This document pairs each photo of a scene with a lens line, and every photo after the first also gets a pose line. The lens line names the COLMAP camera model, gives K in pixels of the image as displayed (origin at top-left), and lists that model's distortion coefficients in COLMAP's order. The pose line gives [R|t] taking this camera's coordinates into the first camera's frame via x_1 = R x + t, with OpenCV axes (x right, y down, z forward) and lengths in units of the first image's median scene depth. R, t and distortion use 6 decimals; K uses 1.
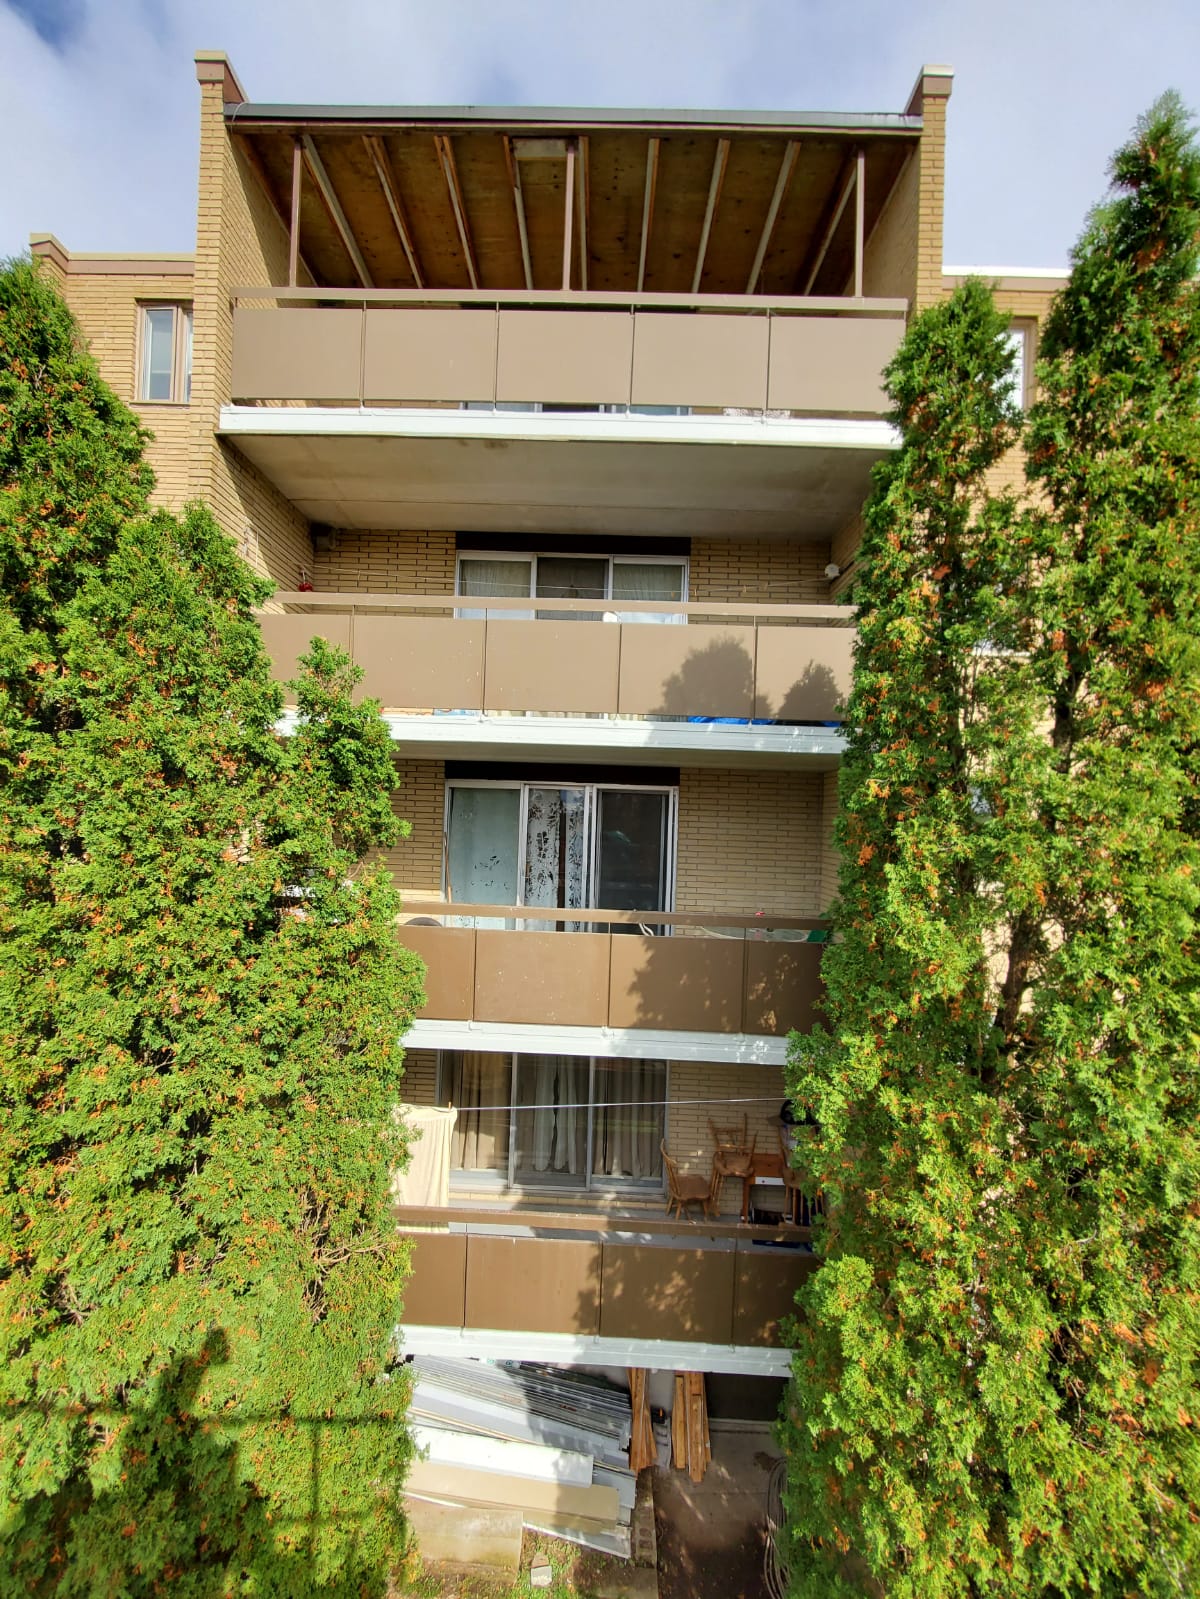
lens RADIAL K [[624.6, 0, 600.0], [0, 624.6, 799.5], [0, 0, 1]] dist [-0.000075, -0.000058]
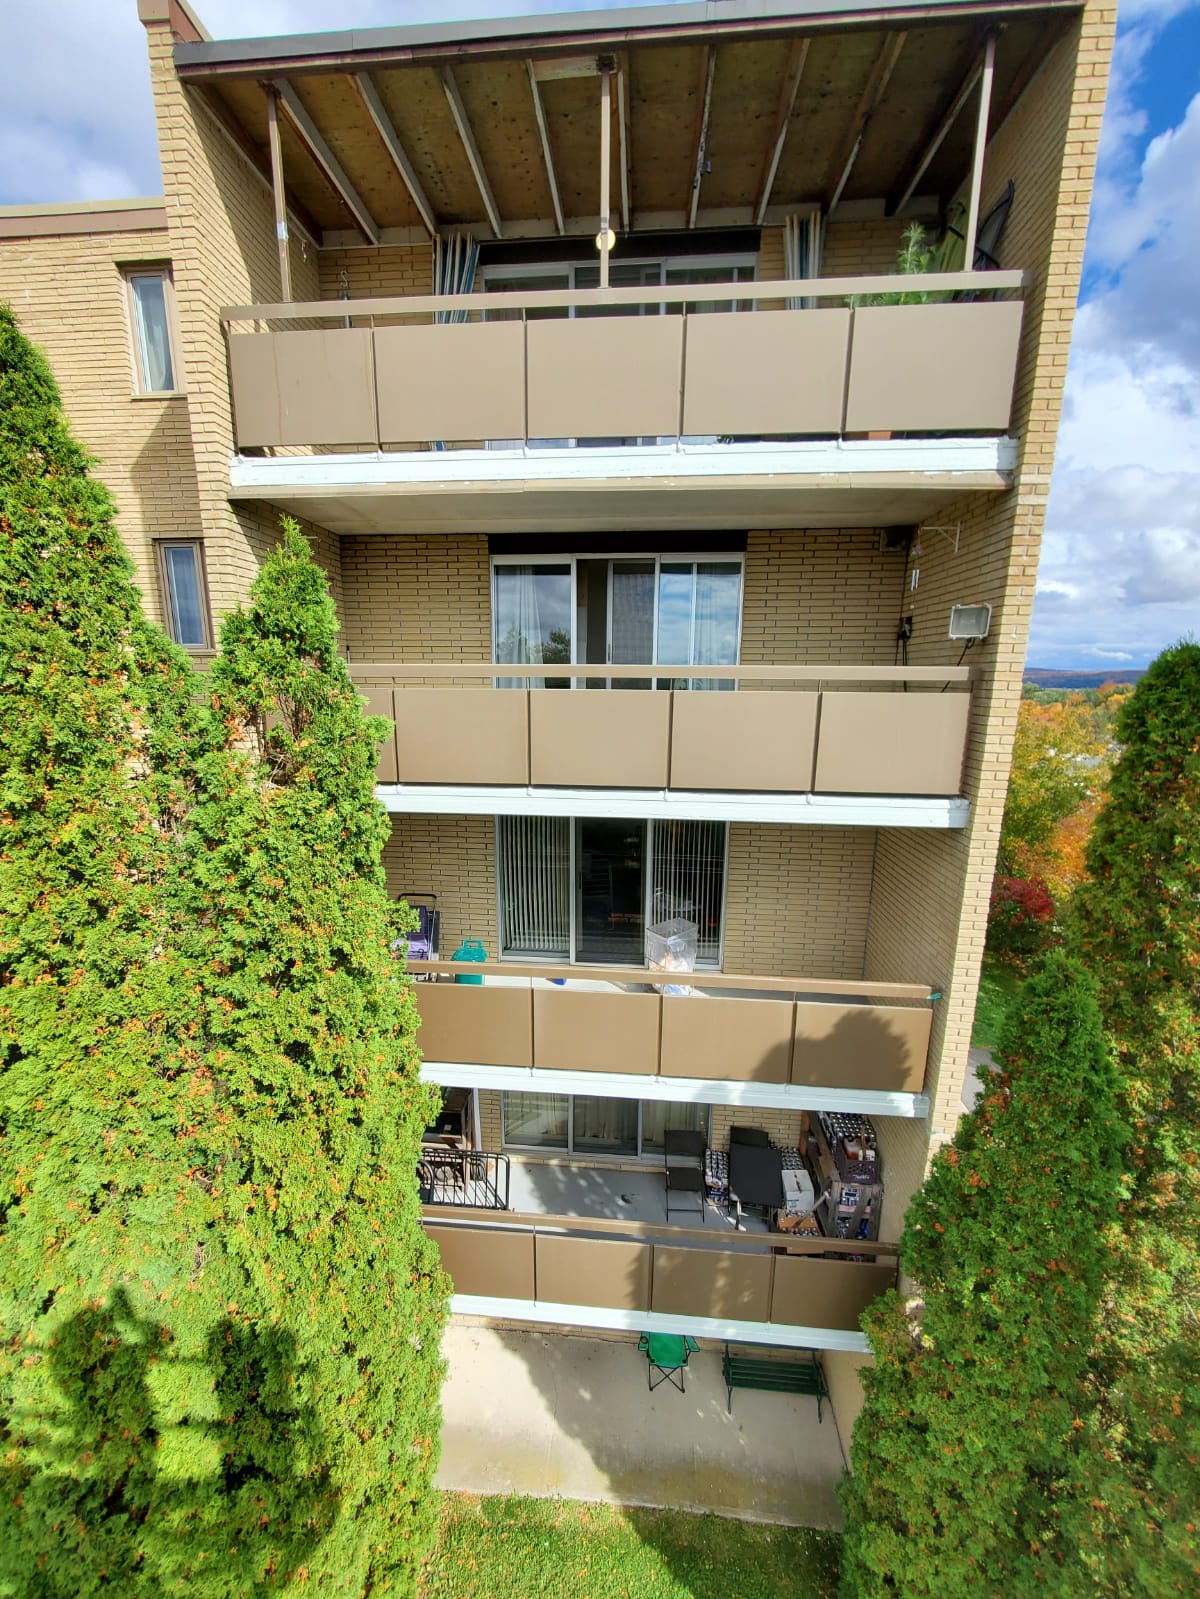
lens RADIAL K [[624.6, 0, 600.0], [0, 624.6, 799.5], [0, 0, 1]] dist [-0.000075, -0.000058]
pose [[0.996847, -0.002669, -0.079300, 0.007053], [0.020569, 0.973962, 0.225777, -0.336008], [0.076632, -0.226696, 0.970946, 0.035975]]
